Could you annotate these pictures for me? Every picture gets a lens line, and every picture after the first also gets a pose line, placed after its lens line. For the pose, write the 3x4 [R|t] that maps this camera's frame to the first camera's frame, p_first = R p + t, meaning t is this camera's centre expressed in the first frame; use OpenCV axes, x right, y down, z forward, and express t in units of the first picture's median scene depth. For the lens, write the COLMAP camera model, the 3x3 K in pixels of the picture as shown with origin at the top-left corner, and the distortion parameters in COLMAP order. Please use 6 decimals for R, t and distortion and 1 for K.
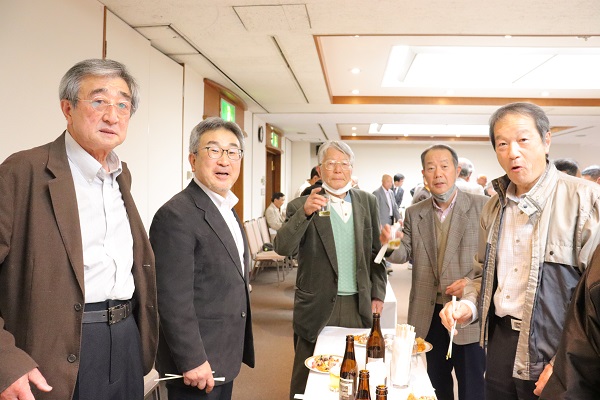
lens RADIAL K [[501.5, 0, 300.0], [0, 501.5, 200.0], [0, 0, 1]] dist [-0.086086, 0.102393]
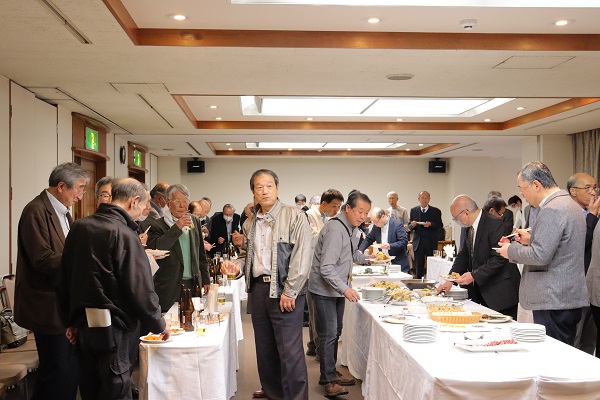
lens RADIAL K [[811.0, 0, 300.0], [0, 811.0, 200.0], [0, 0, 1]] dist [0.129667, 0.001001]
pose [[0.988569, -0.012444, 0.150251, 0.024035], [0.018023, 0.999195, -0.035829, 0.017400], [-0.149685, 0.038128, 0.987998, -0.705136]]
